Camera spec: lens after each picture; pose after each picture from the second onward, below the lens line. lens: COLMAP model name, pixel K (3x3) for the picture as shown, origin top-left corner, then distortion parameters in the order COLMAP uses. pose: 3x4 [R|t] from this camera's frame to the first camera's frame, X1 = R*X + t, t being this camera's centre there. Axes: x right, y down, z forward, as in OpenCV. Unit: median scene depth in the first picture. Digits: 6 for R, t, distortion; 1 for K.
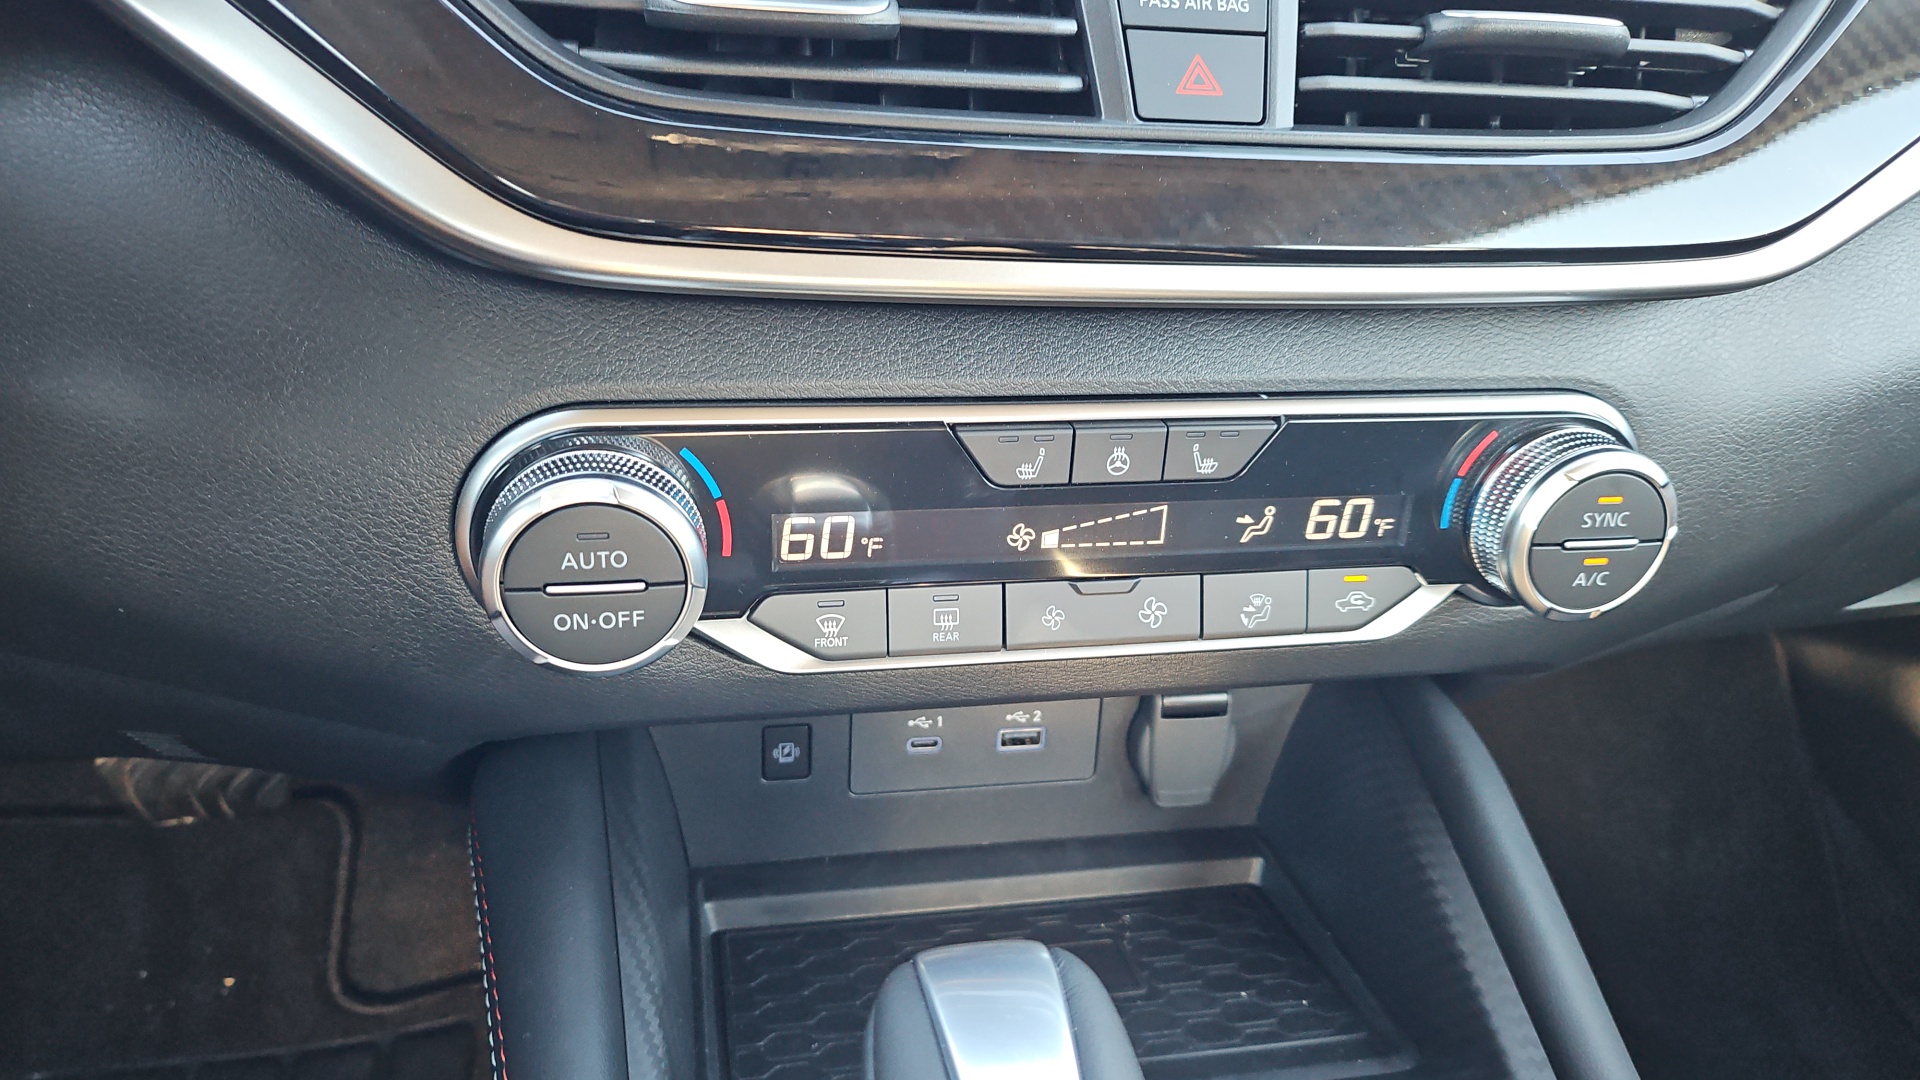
lens RADIAL K [[1356.9, 0, 972.4], [0, 1356.9, 543.5], [0, 0, 1]] dist [0.020482, -0.015307]
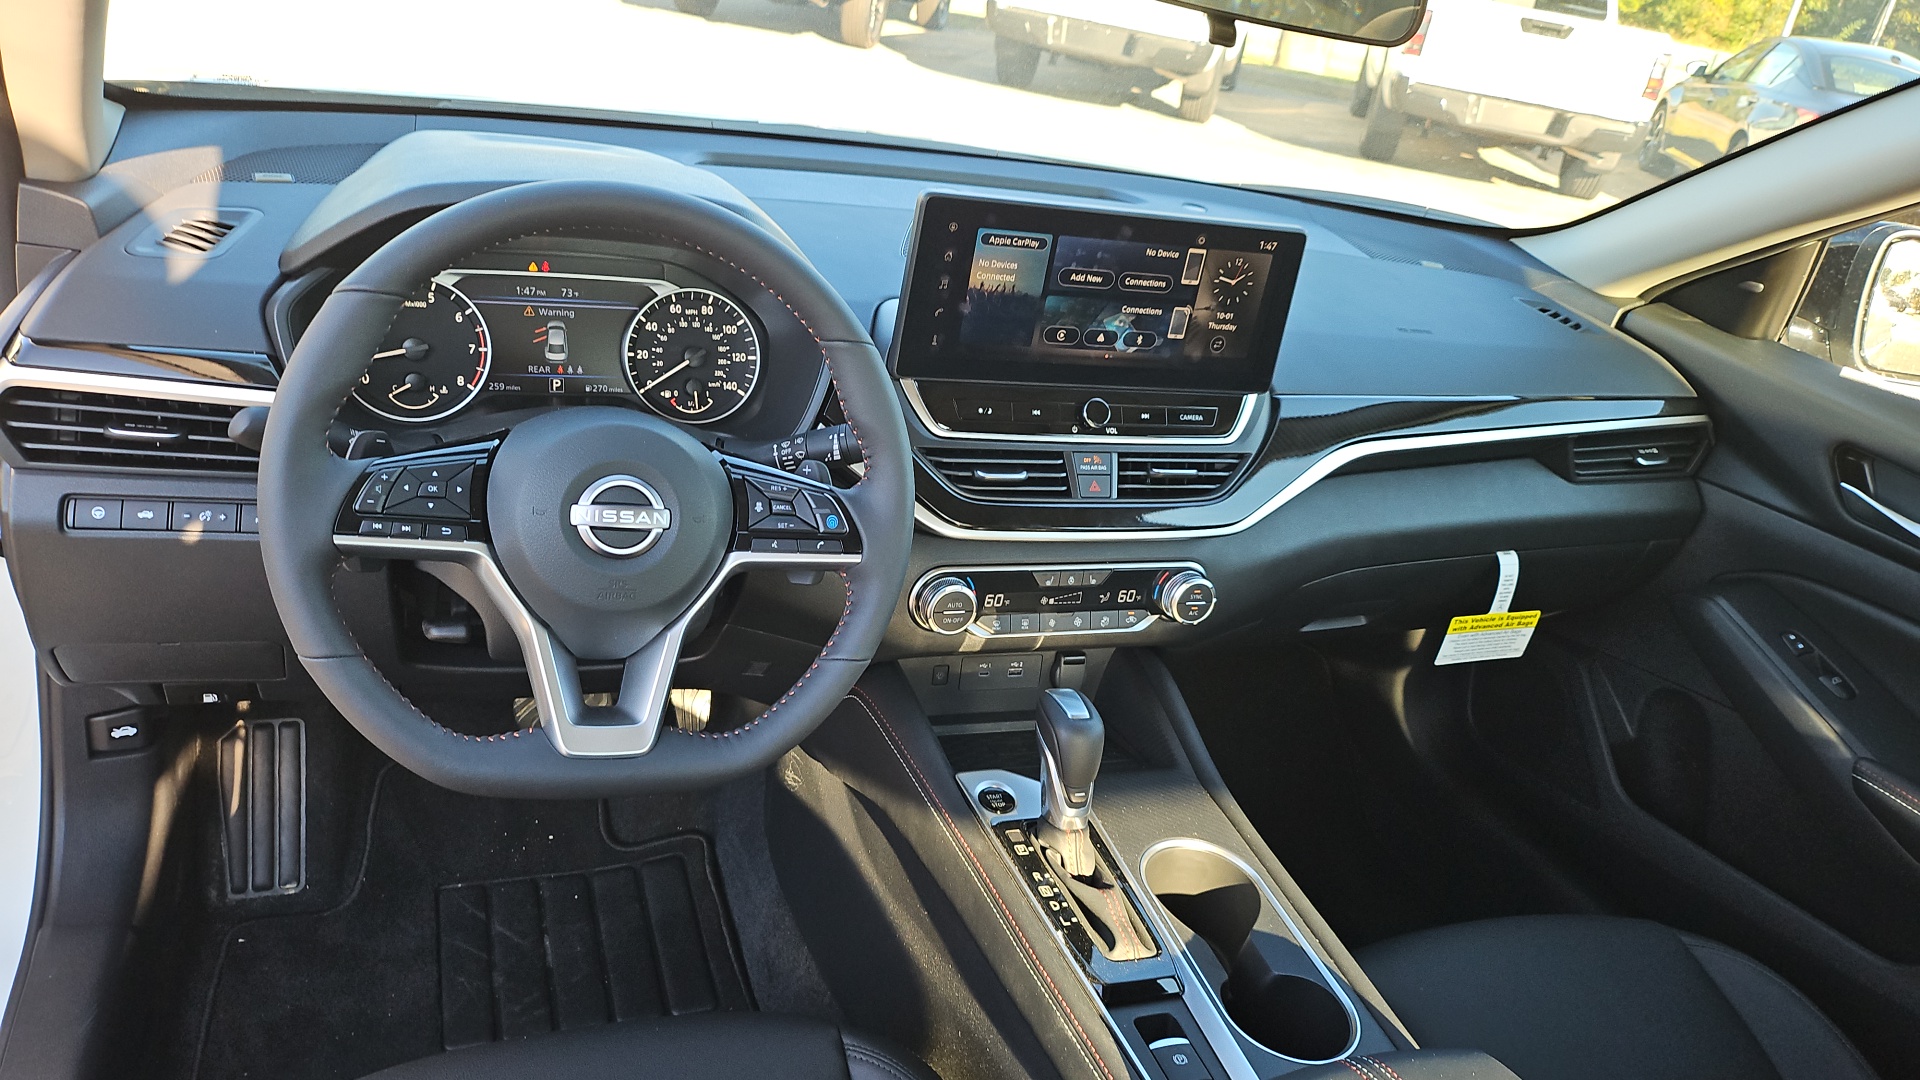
lens RADIAL K [[1356.9, 0, 959.9], [0, 1356.9, 526.4], [0, 0, 1]] dist [0.020482, -0.015307]
pose [[0.983120, 0.015450, 0.182309, -0.830981], [-0.003101, 0.997692, -0.067830, 0.042562], [-0.182936, 0.066120, 0.980899, -2.483180]]
